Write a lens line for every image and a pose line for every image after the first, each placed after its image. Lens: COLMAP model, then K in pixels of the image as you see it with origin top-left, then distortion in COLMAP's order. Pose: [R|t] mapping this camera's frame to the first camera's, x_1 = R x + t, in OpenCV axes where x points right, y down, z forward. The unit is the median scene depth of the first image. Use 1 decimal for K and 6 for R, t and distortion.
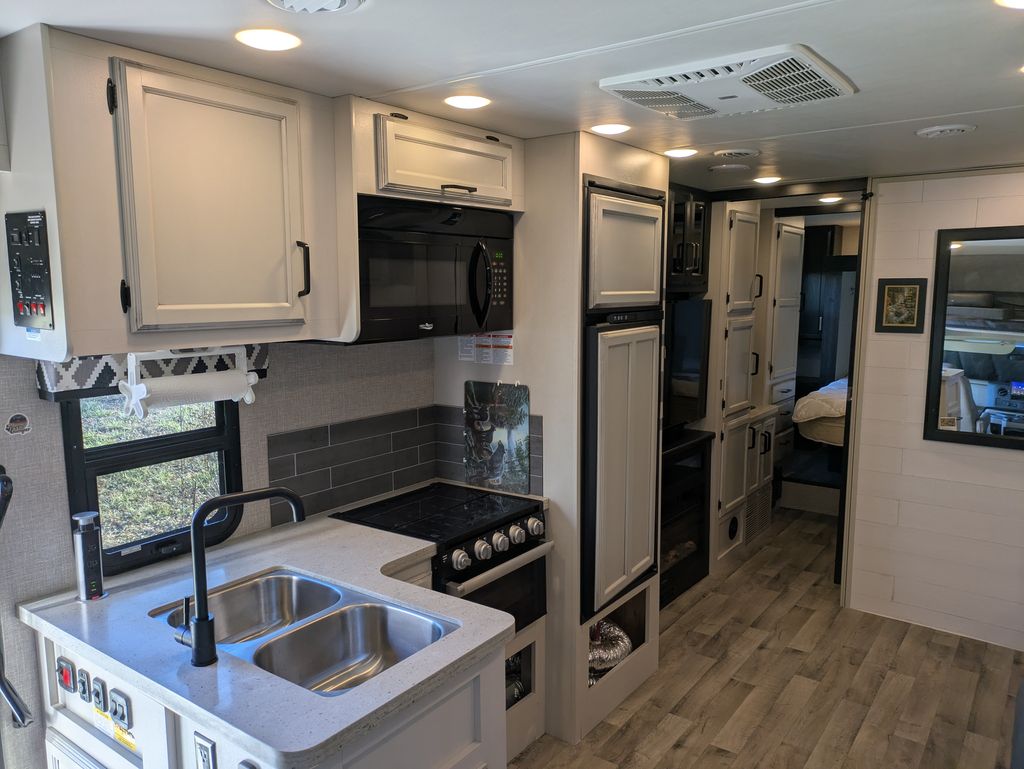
lens RADIAL K [[755.8, 0, 512.6], [0, 755.8, 393.0], [0, 0, 1]] dist [0.029763, -0.001278]
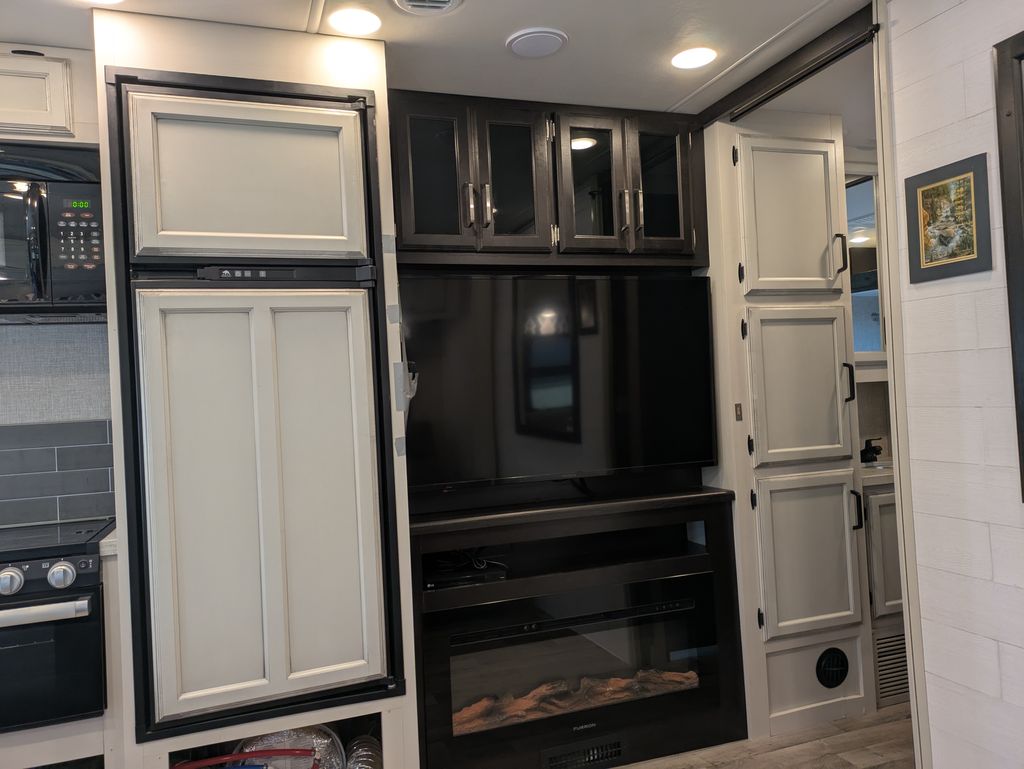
lens RADIAL K [[755.8, 0, 513.9], [0, 755.8, 376.4], [0, 0, 1]] dist [0.029763, -0.001278]
pose [[0.825259, -0.050098, -0.562528, 0.550617], [-0.031587, 0.990404, -0.134543, 0.056738], [0.563870, 0.128801, 0.815758, 0.461653]]
